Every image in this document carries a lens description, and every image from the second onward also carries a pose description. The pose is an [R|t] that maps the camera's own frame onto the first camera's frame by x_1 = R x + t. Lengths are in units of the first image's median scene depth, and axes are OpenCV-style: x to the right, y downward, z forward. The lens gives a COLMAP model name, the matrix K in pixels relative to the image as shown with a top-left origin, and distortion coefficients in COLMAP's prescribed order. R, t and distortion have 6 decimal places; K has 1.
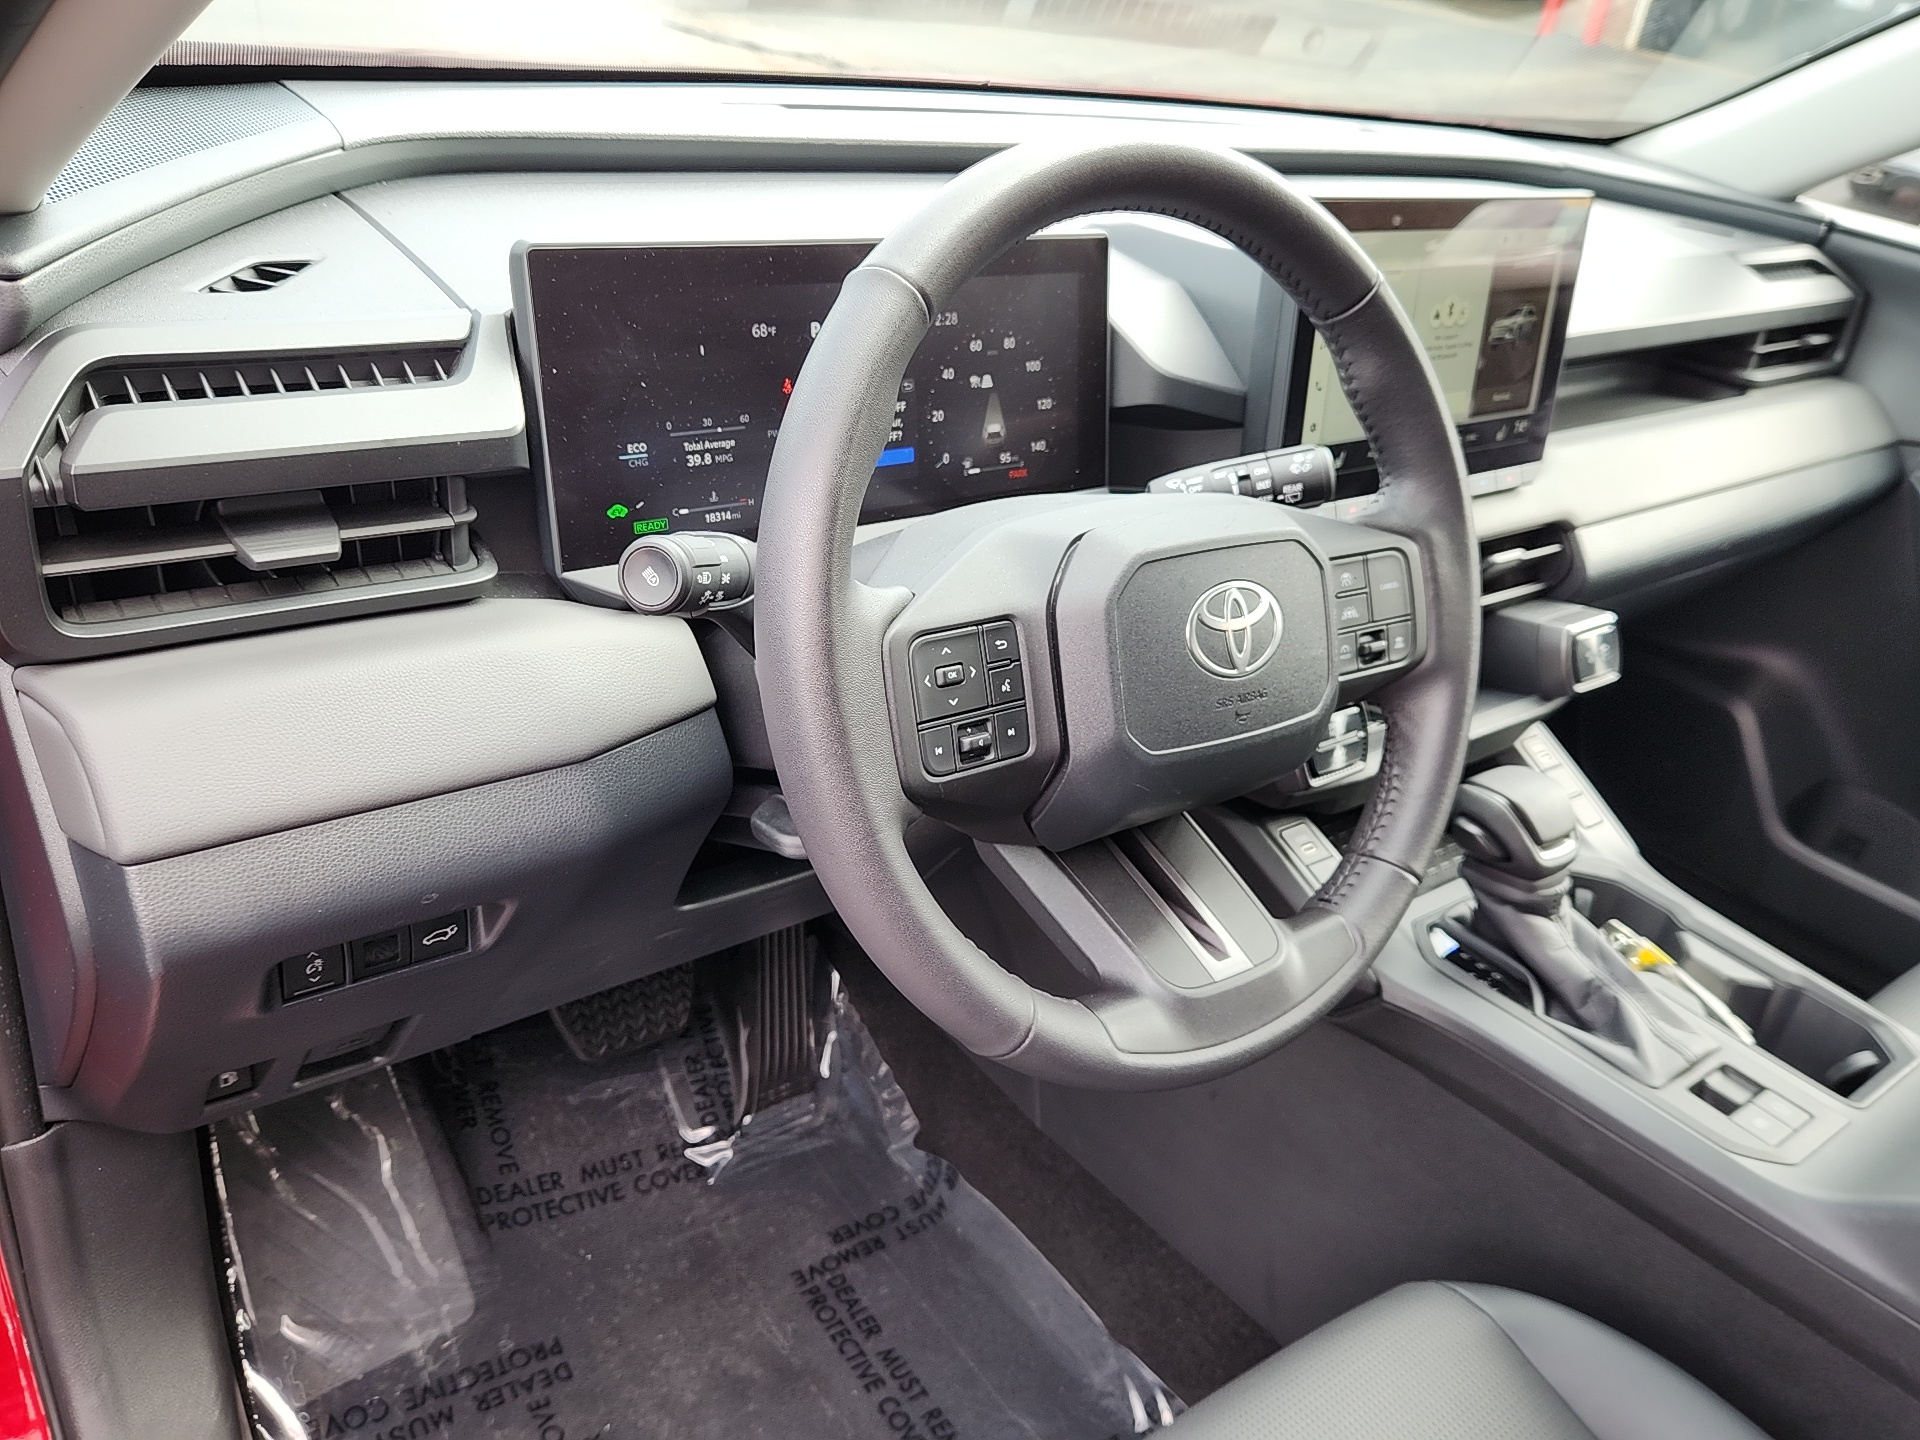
lens RADIAL K [[1583.3, 0, 977.8], [0, 1583.3, 733.7], [0, 0, 1]] dist [0.058873, -0.059392]
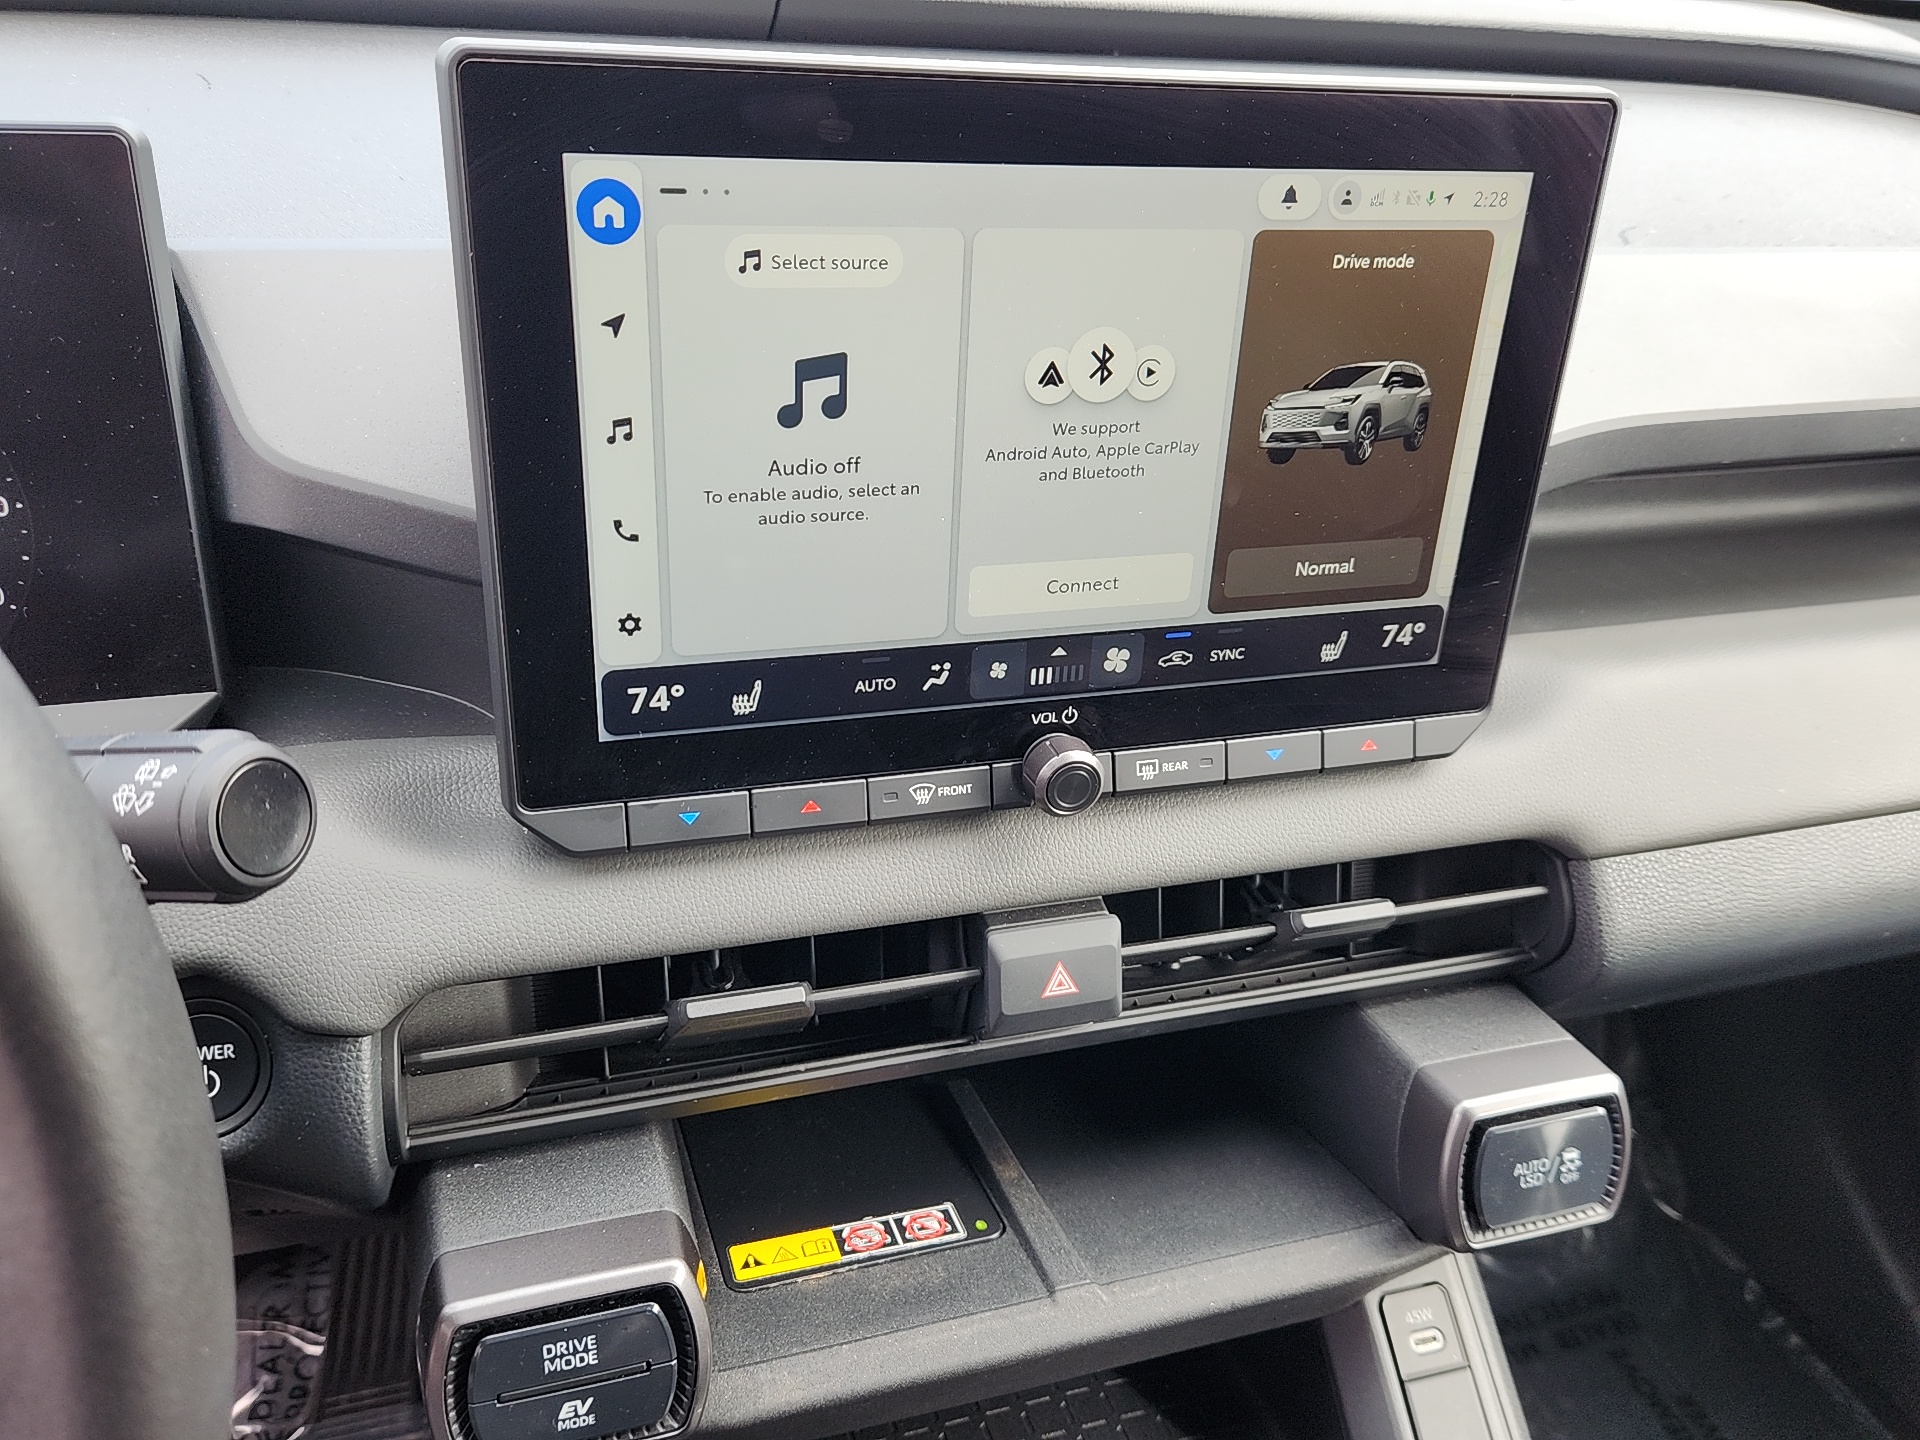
lens RADIAL K [[1583.3, 0, 966.3], [0, 1583.3, 705.0], [0, 0, 1]] dist [0.058873, -0.059392]
pose [[0.933007, 0.155020, -0.324758, 0.394767], [-0.146799, 0.987911, 0.049827, -0.187839], [0.328556, 0.001185, 0.944484, 0.584852]]
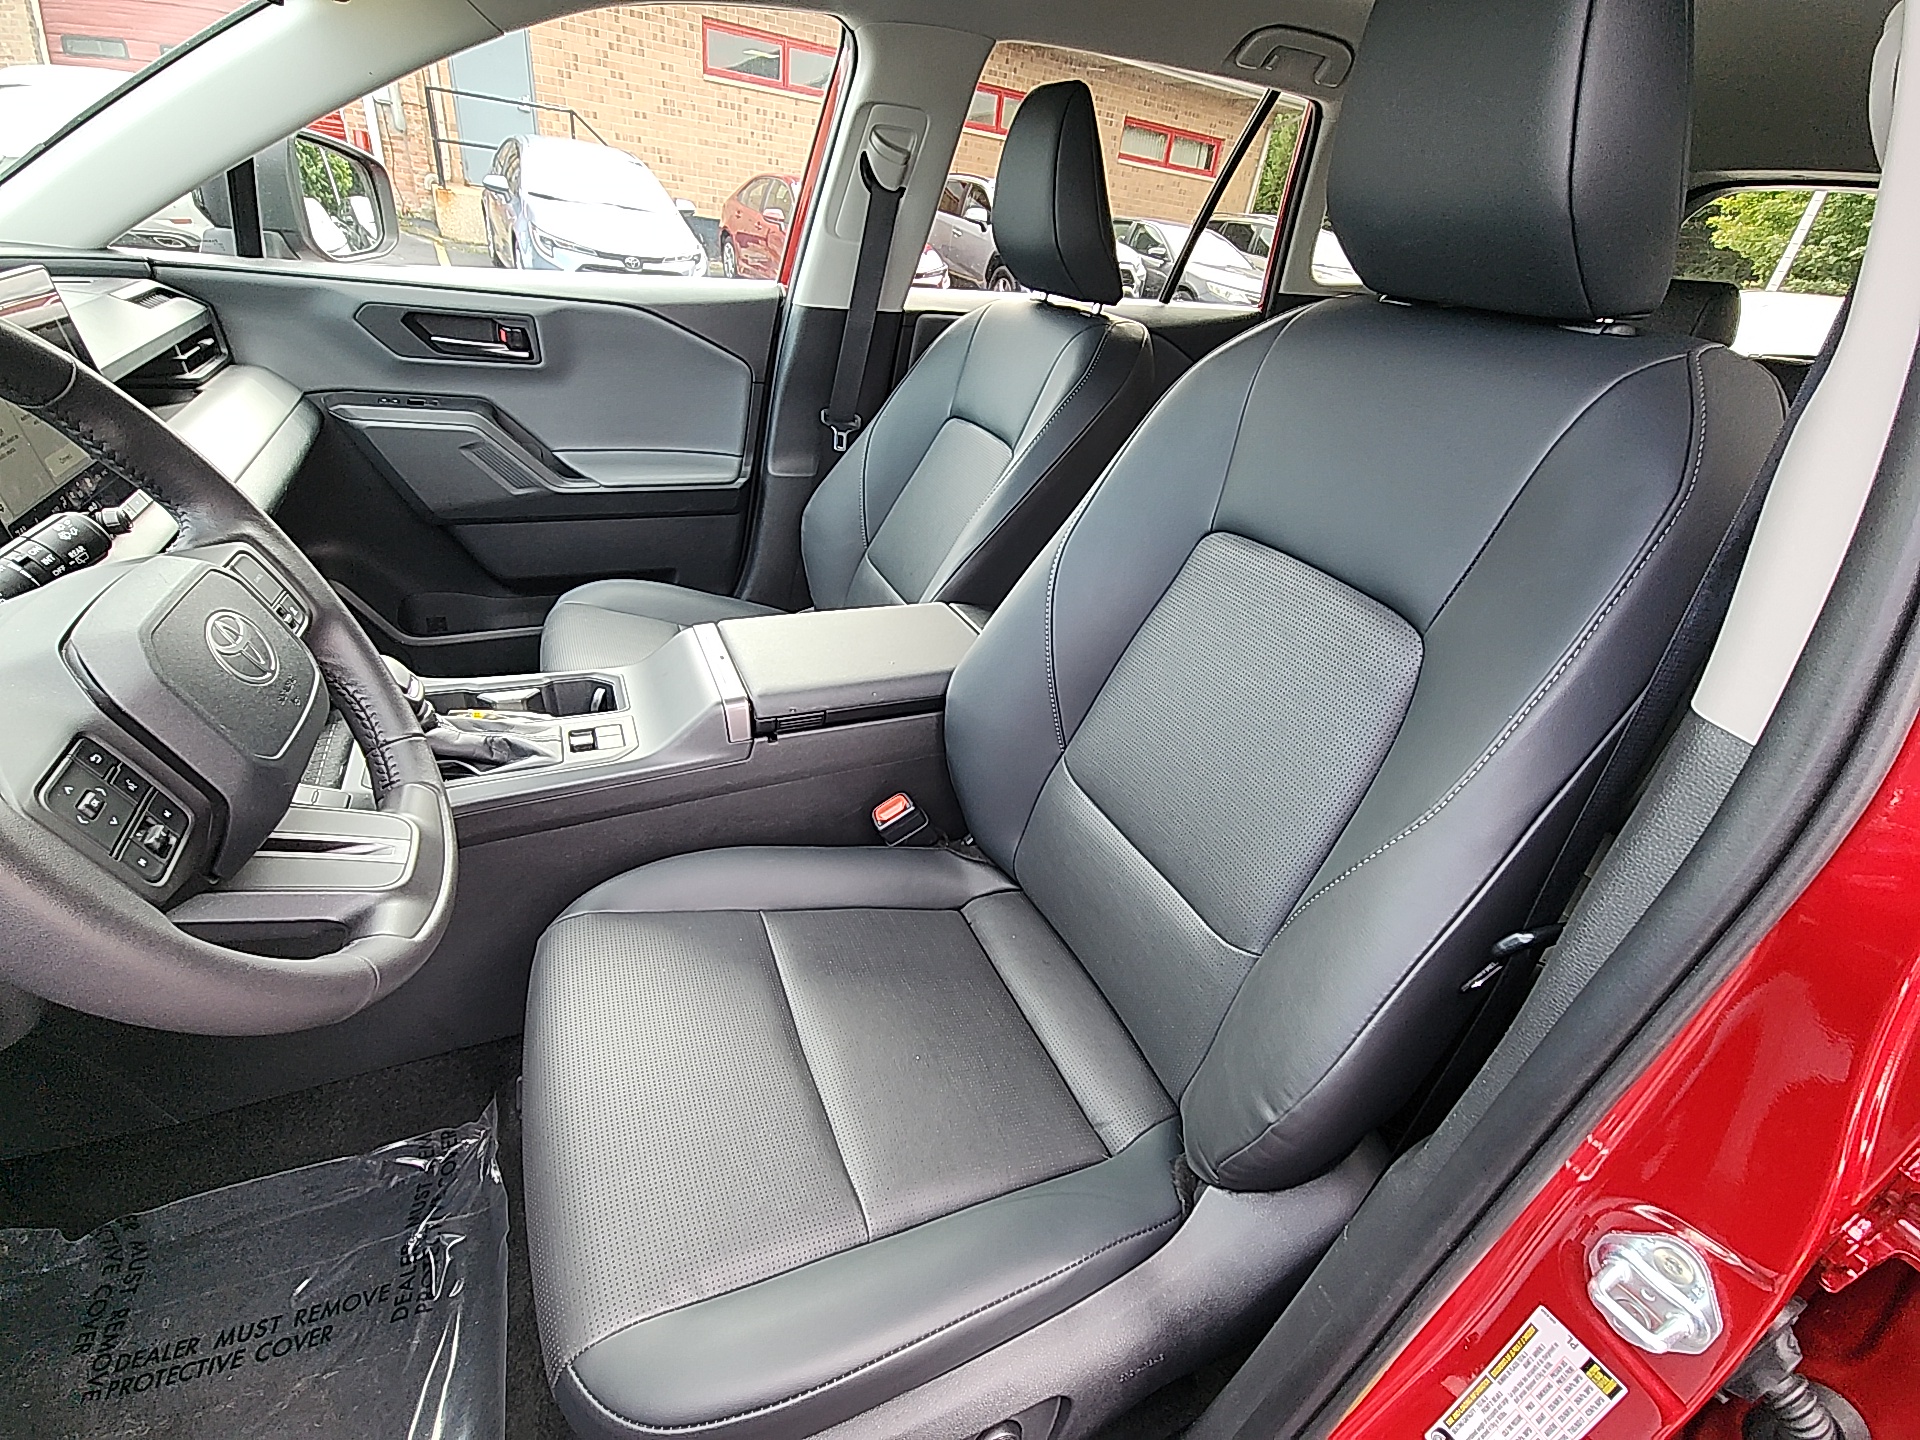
lens RADIAL K [[870.8, 0, 962.7], [0, 870.8, 739.2], [0, 0, 1]] dist [-0.000042, 0.000067]
pose [[0.267313, -0.587964, 0.763441, -0.167695], [0.407827, 0.786847, 0.463194, -0.061642], [-0.873053, 0.187534, 0.450122, 0.129151]]
